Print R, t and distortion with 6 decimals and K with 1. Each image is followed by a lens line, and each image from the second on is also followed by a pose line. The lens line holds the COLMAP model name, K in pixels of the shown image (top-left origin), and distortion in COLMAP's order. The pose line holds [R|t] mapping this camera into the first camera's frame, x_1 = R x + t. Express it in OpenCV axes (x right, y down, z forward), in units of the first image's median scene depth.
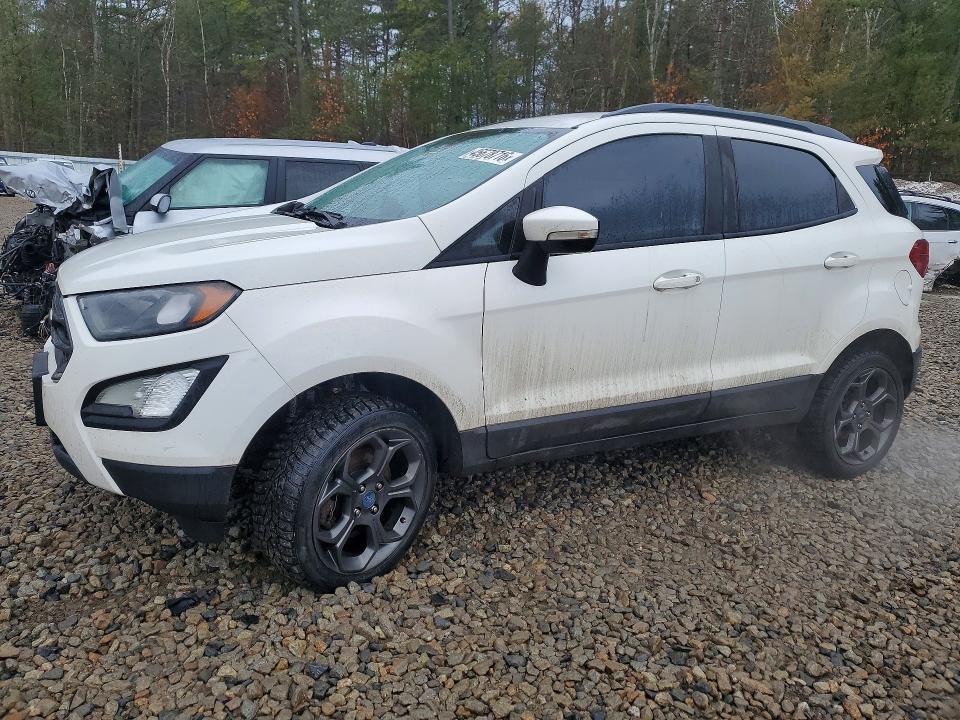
lens RADIAL K [[758.0, 0, 466.9], [0, 758.0, 357.1], [0, 0, 1]] dist [0.009299, 0.009986]
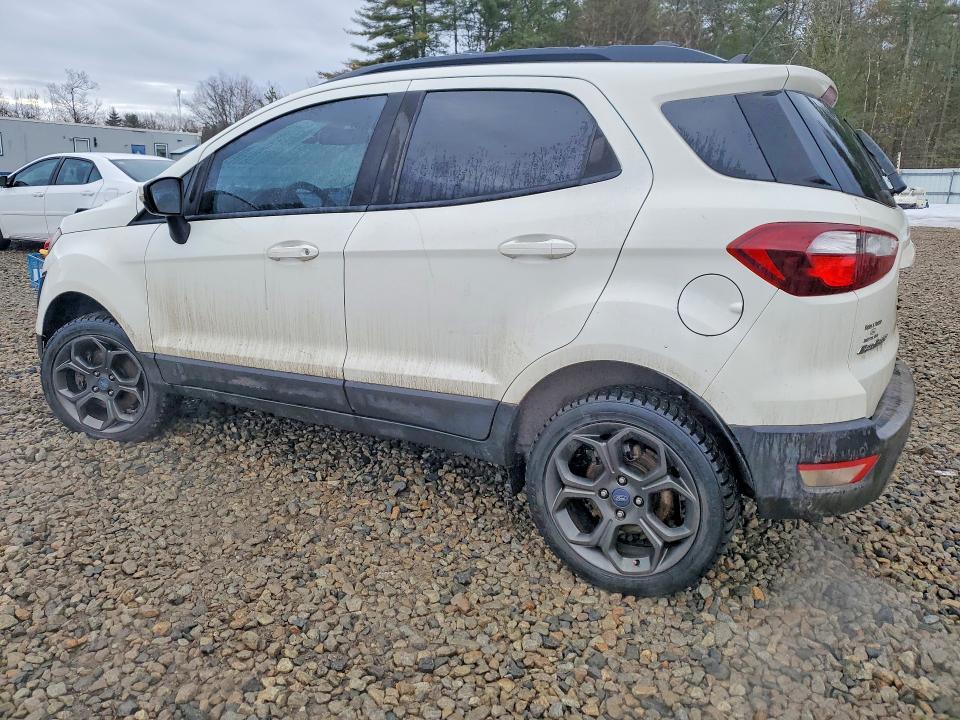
lens RADIAL K [[758.0, 0, 466.9], [0, 758.0, 357.1], [0, 0, 1]] dist [0.009299, 0.009986]
pose [[0.511281, 0.158148, -0.844737, 1.160323], [-0.169953, 0.982117, 0.081003, -0.080264], [0.842442, 0.102151, 0.529015, 0.647757]]
